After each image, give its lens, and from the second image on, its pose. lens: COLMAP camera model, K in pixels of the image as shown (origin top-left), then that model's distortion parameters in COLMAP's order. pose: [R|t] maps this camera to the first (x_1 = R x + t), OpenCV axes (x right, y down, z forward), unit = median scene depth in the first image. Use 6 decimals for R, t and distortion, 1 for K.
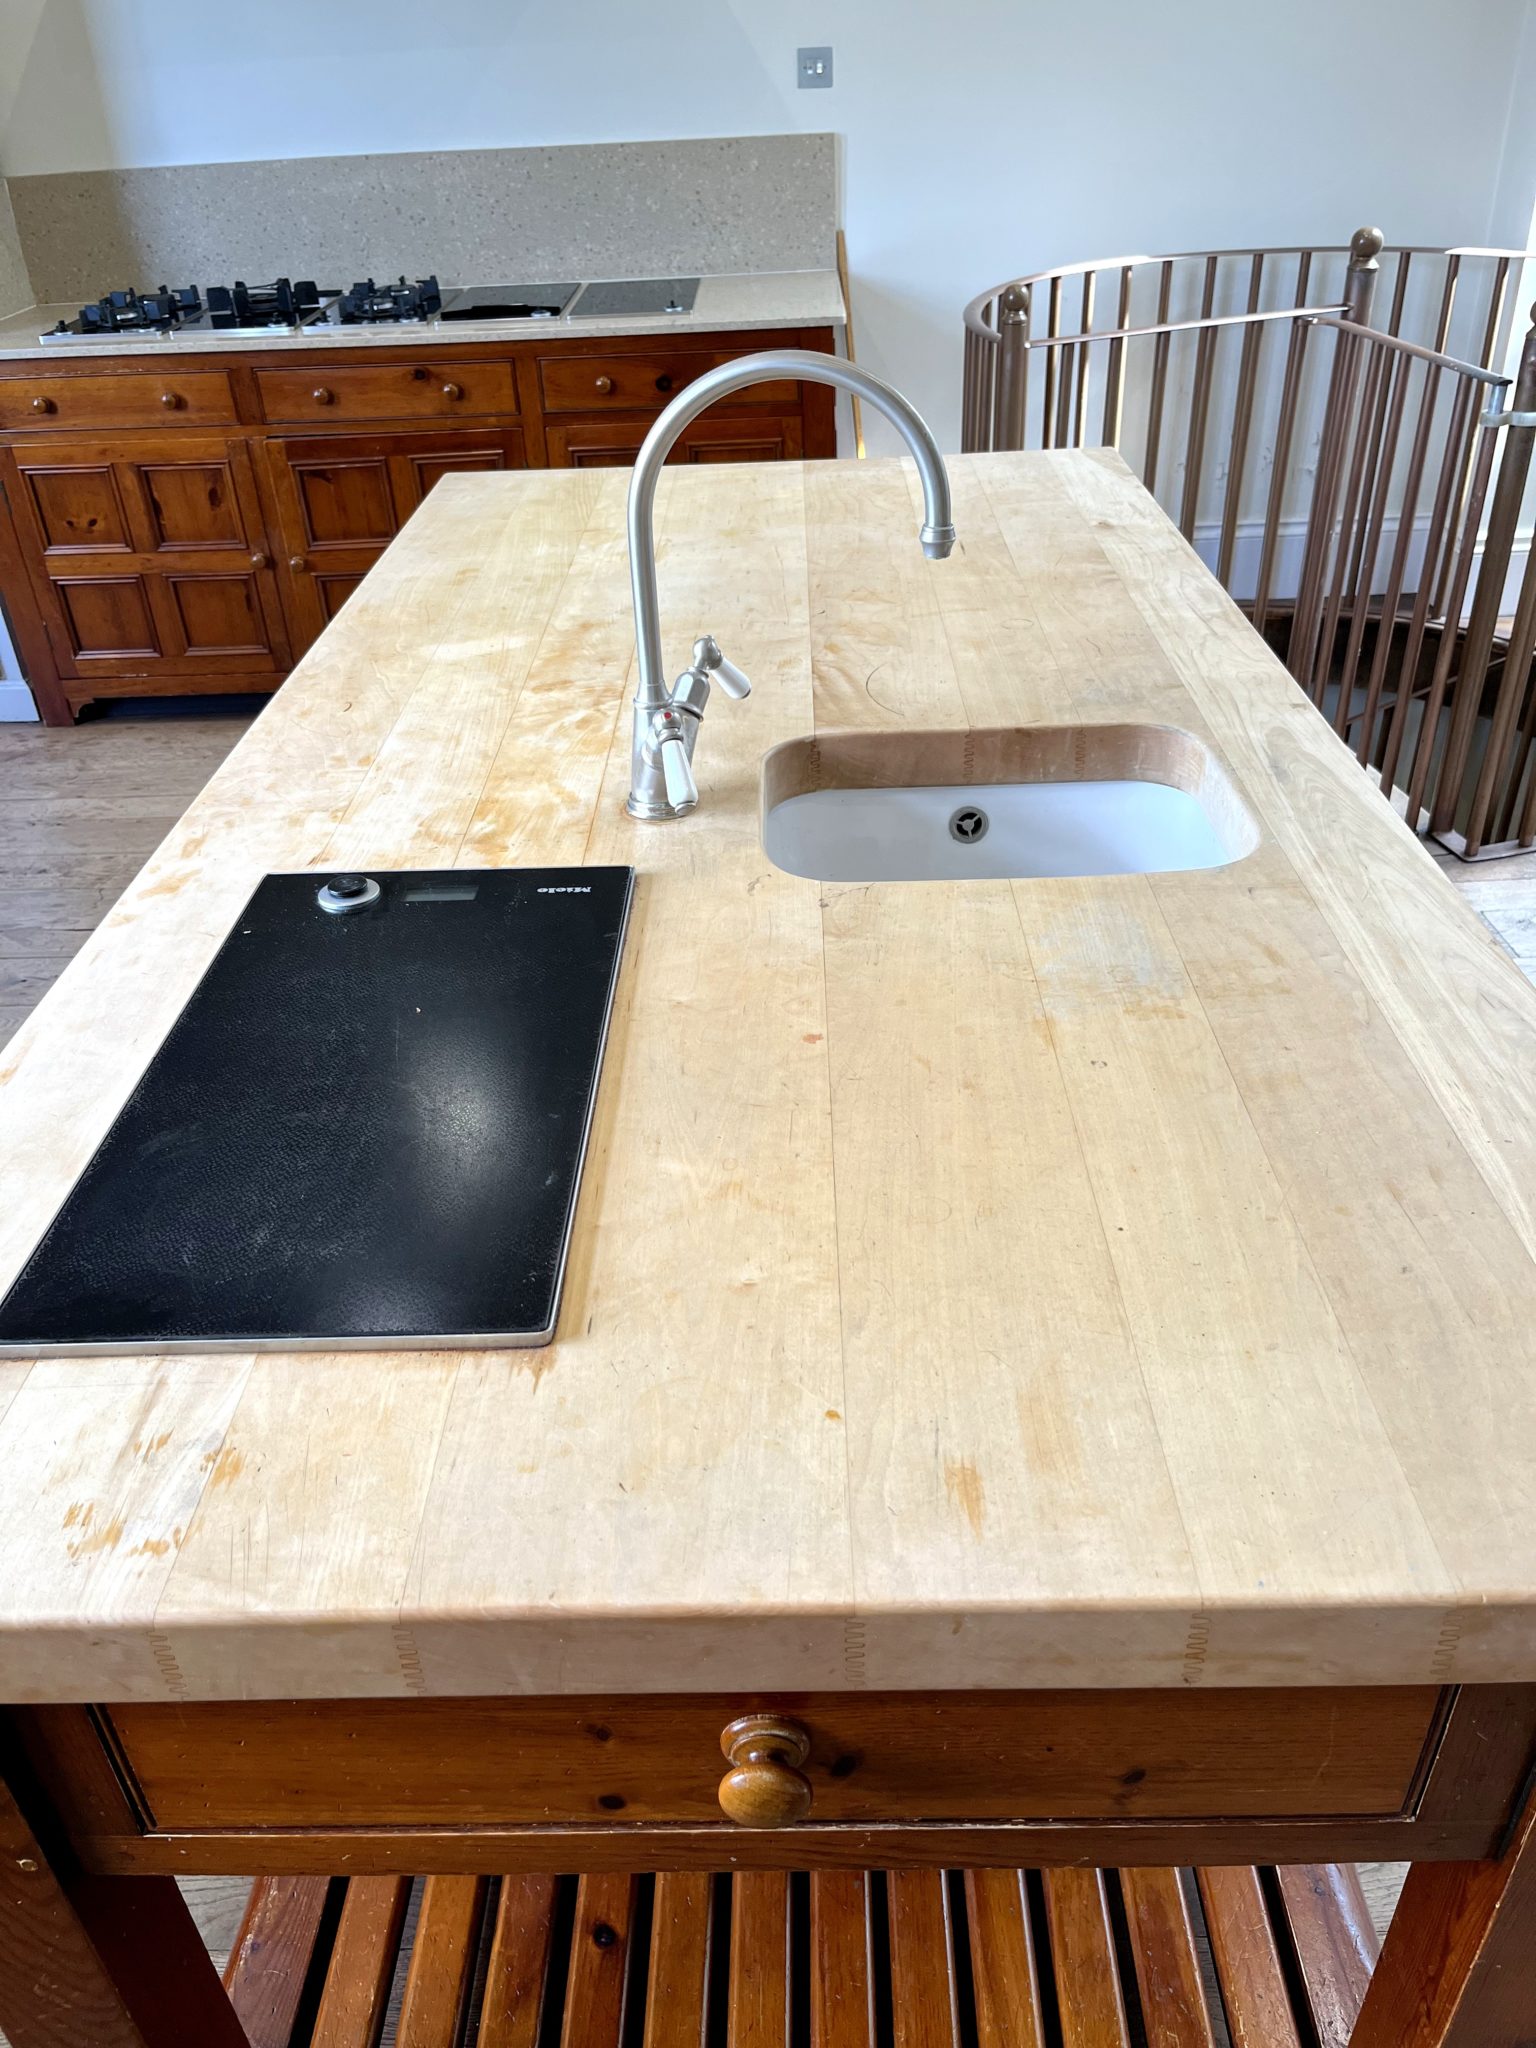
lens RADIAL K [[1573.5, 0, 775.5], [0, 1573.5, 1029.3], [0, 0, 1]] dist [0.054956, -0.083419]
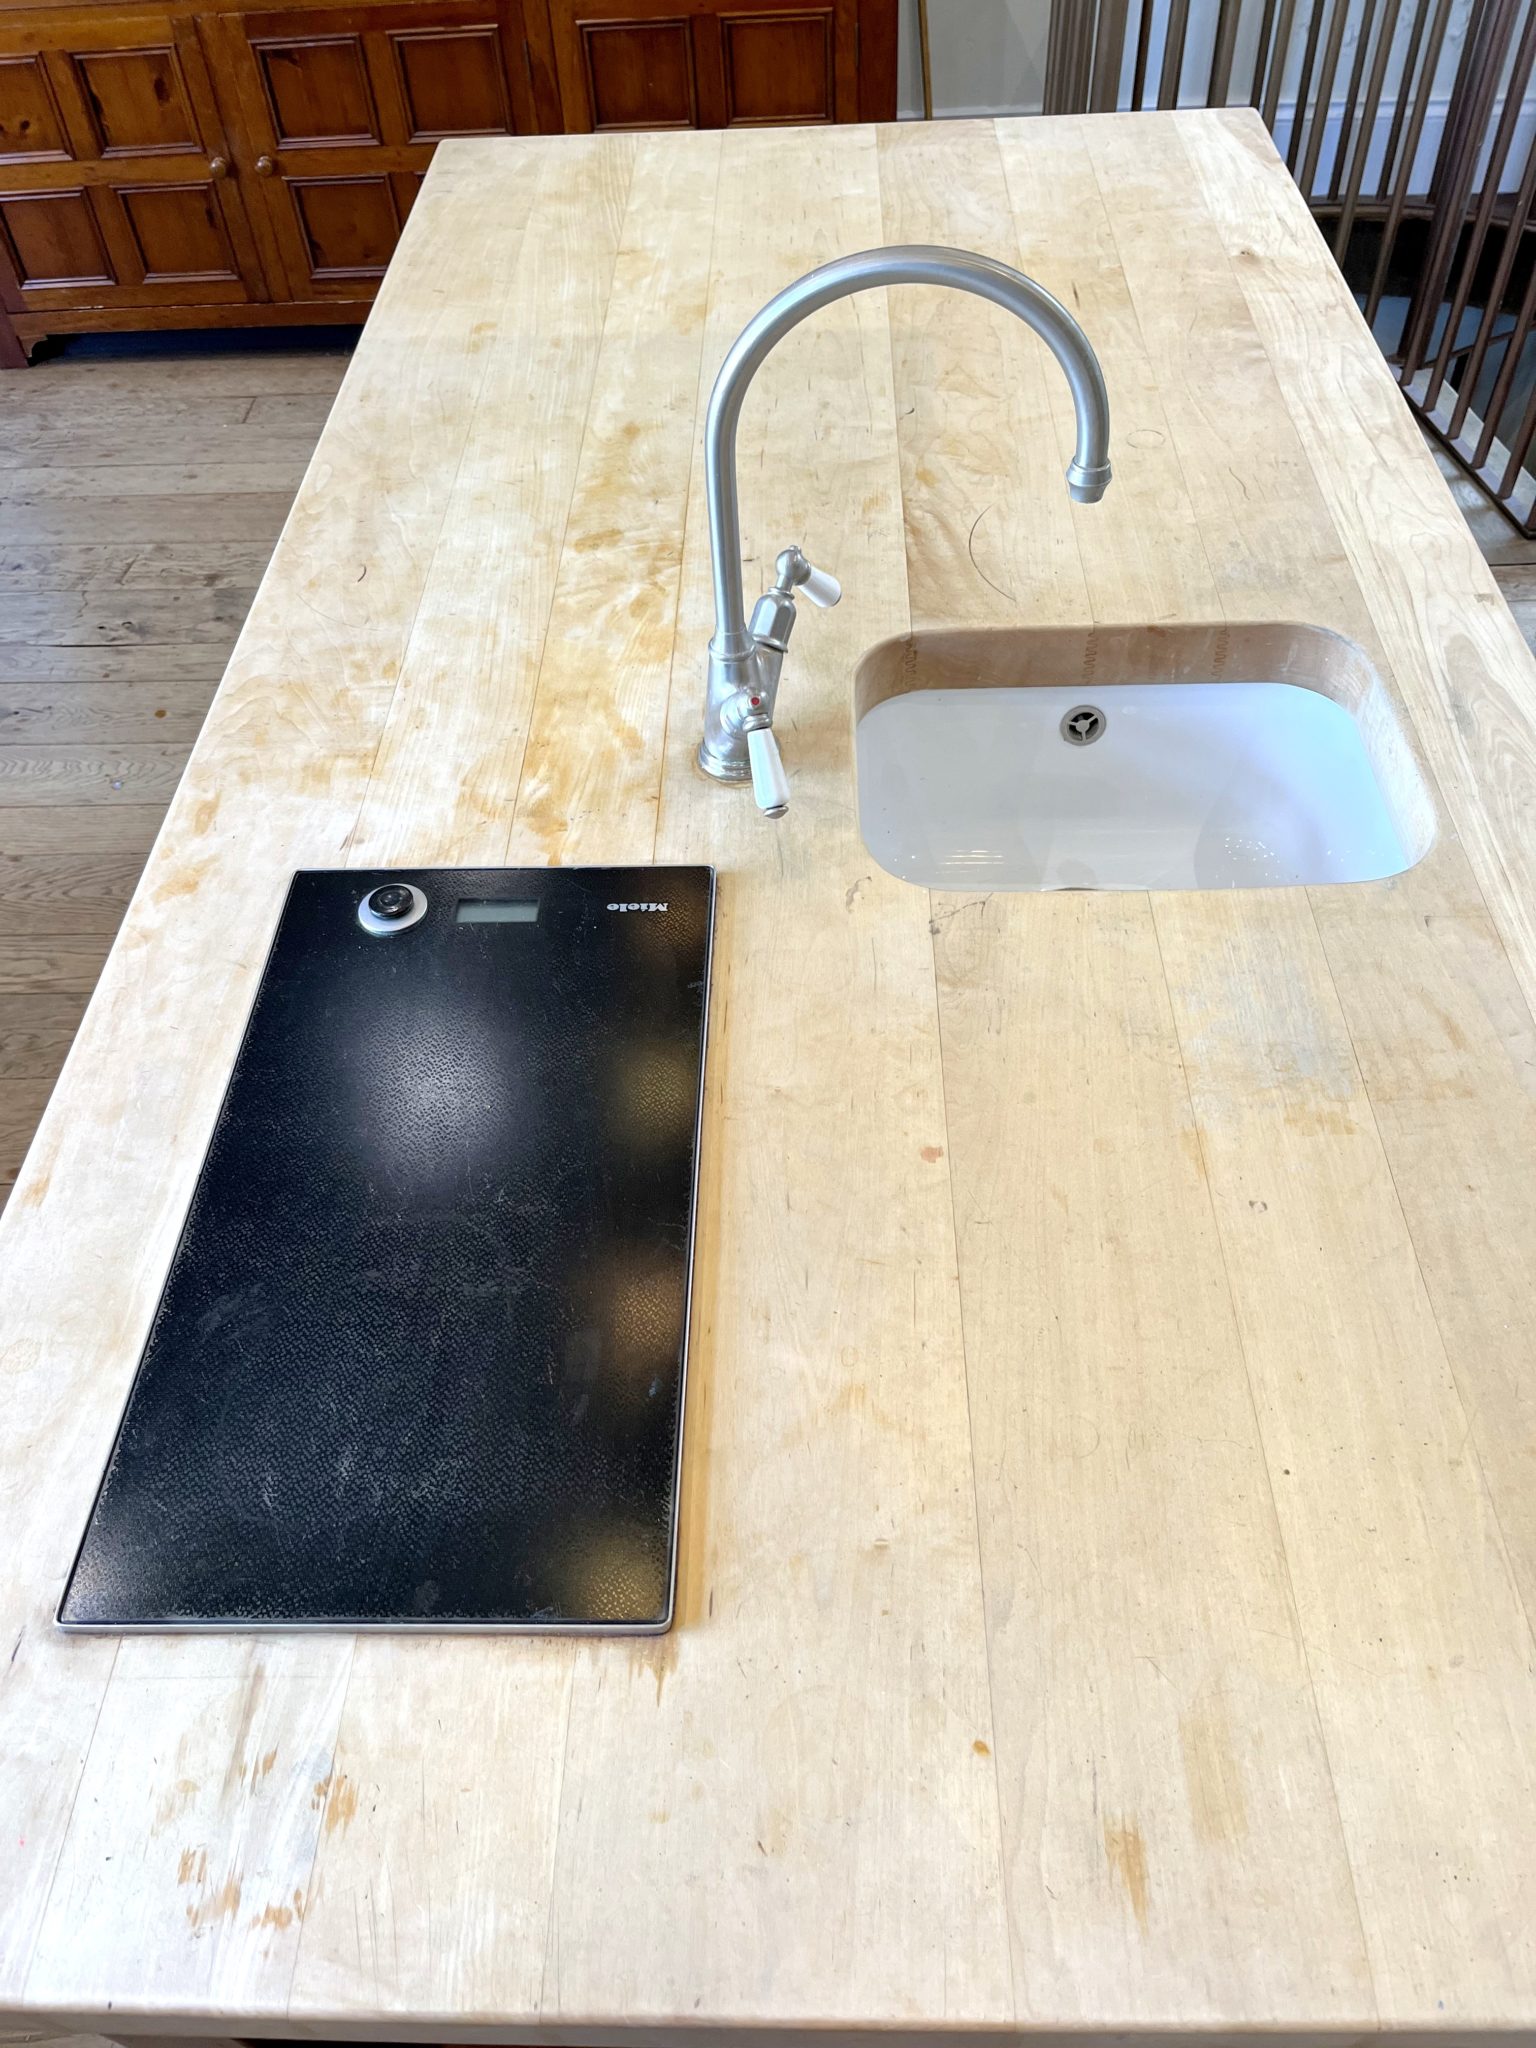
lens RADIAL K [[1573.5, 0, 775.6], [0, 1573.5, 1046.1], [0, 0, 1]] dist [0.054956, -0.083419]
pose [[0.999961, 0.004200, -0.007819, -0.053835], [-0.001775, 0.957793, 0.287453, -0.285558], [0.008696, -0.287428, 0.957763, 0.149949]]
